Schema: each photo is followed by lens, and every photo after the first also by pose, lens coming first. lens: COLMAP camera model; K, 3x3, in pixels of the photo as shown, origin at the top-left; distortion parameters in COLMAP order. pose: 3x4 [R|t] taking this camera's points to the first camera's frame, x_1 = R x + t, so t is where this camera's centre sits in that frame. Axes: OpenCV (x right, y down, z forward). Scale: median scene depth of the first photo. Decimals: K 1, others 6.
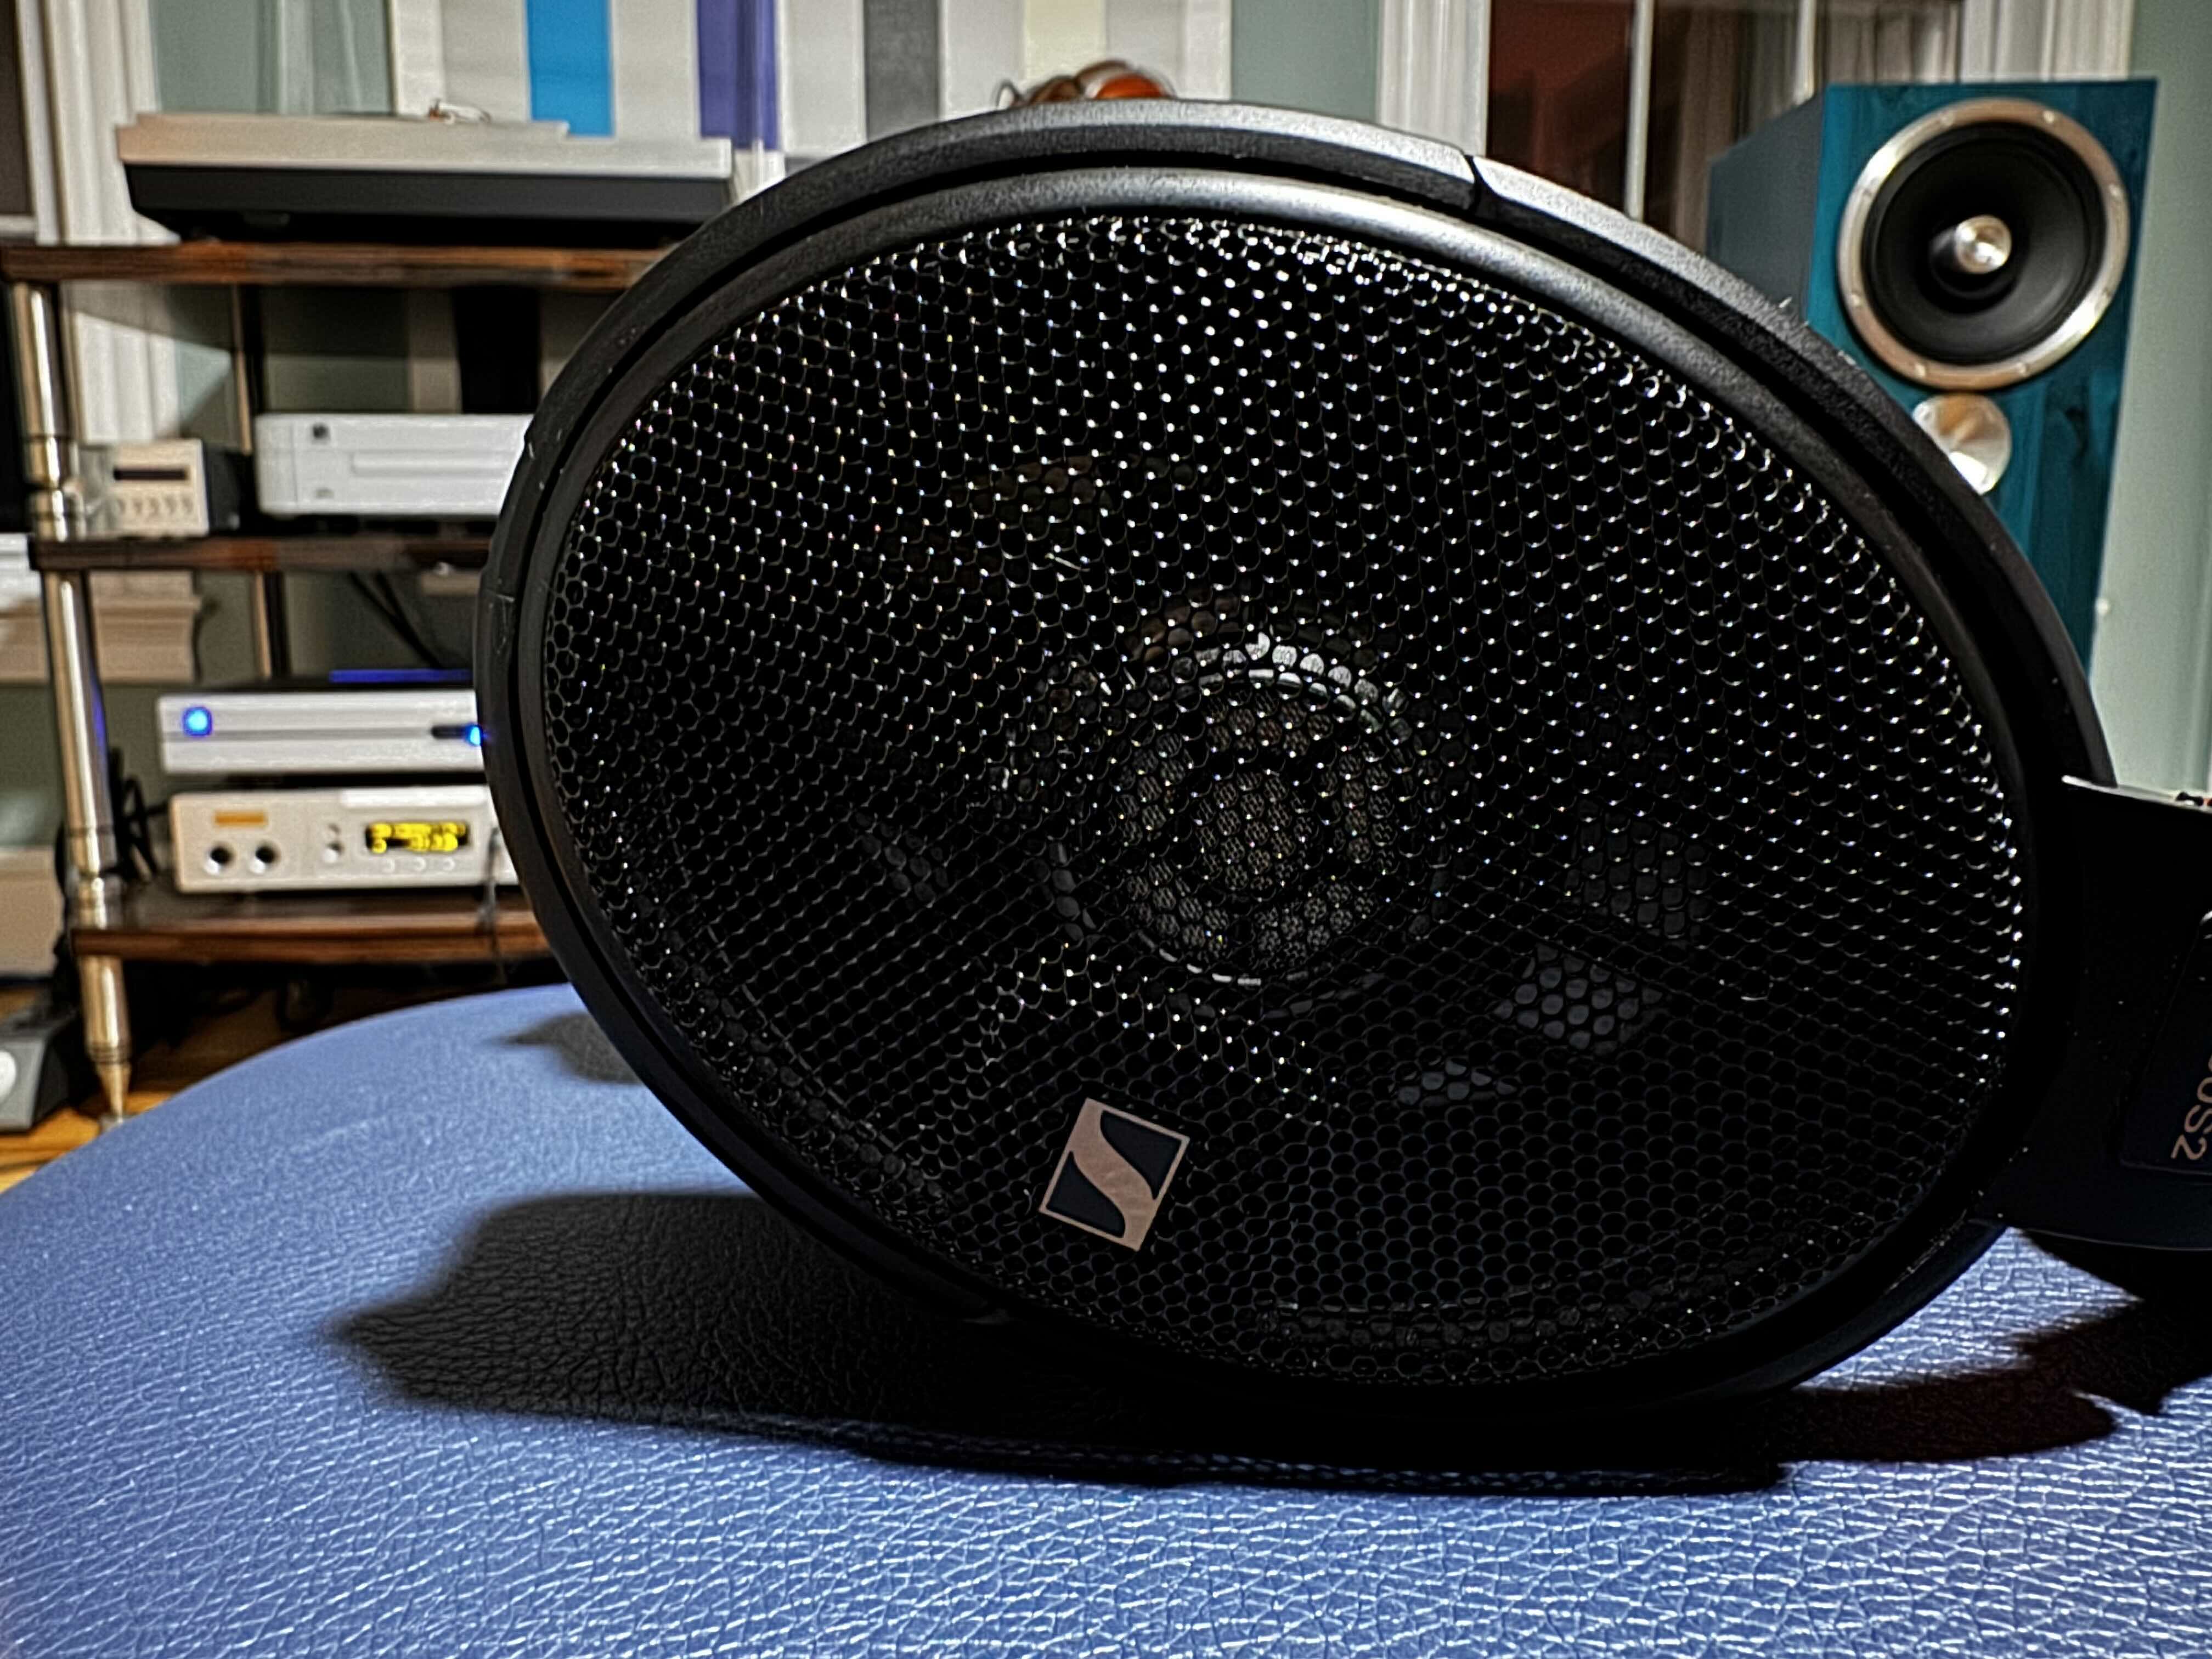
lens RADIAL K [[1546.9, 0, 1106.0], [0, 1546.9, 829.5], [0, 0, 1]] dist [-0.005548, -0.005754]
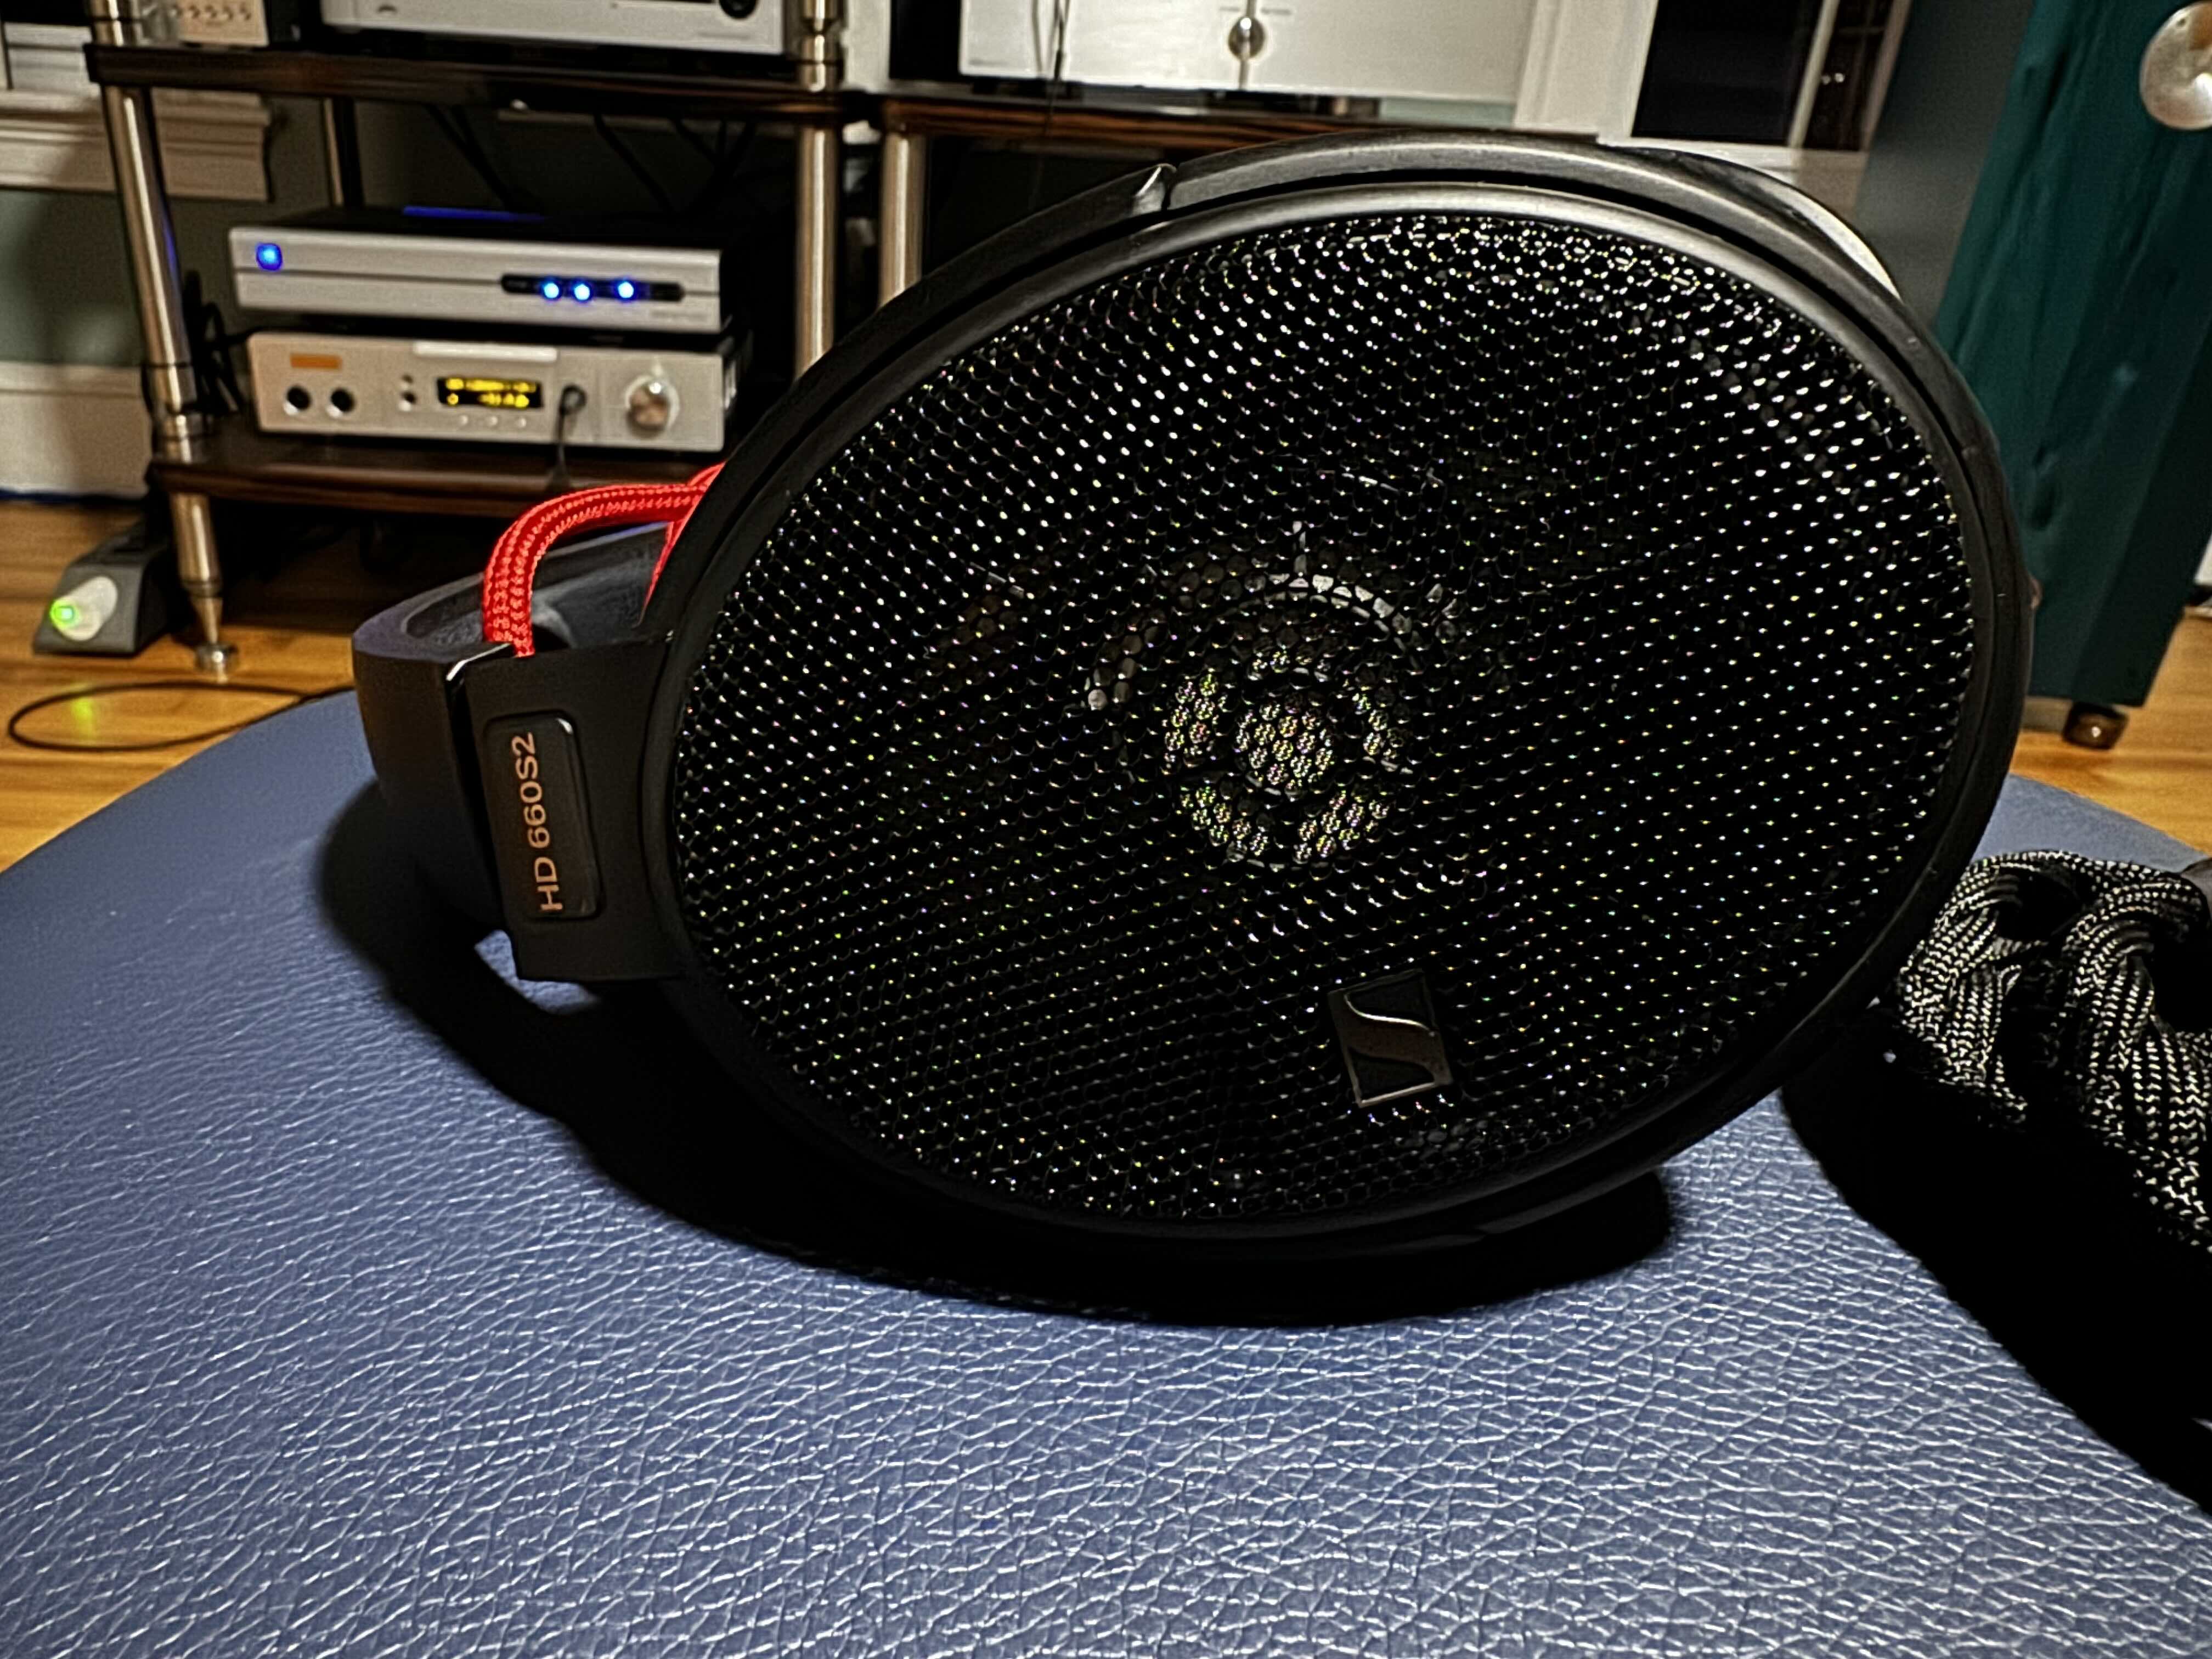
lens RADIAL K [[1517.6, 0, 1106.0], [0, 1517.6, 829.5], [0, 0, 1]] dist [-0.001075, -0.005306]
pose [[0.992662, 0.113144, -0.042679, 0.197915], [-0.096476, 0.953781, 0.284596, -0.293243], [0.072907, -0.278390, 0.957697, -0.008938]]
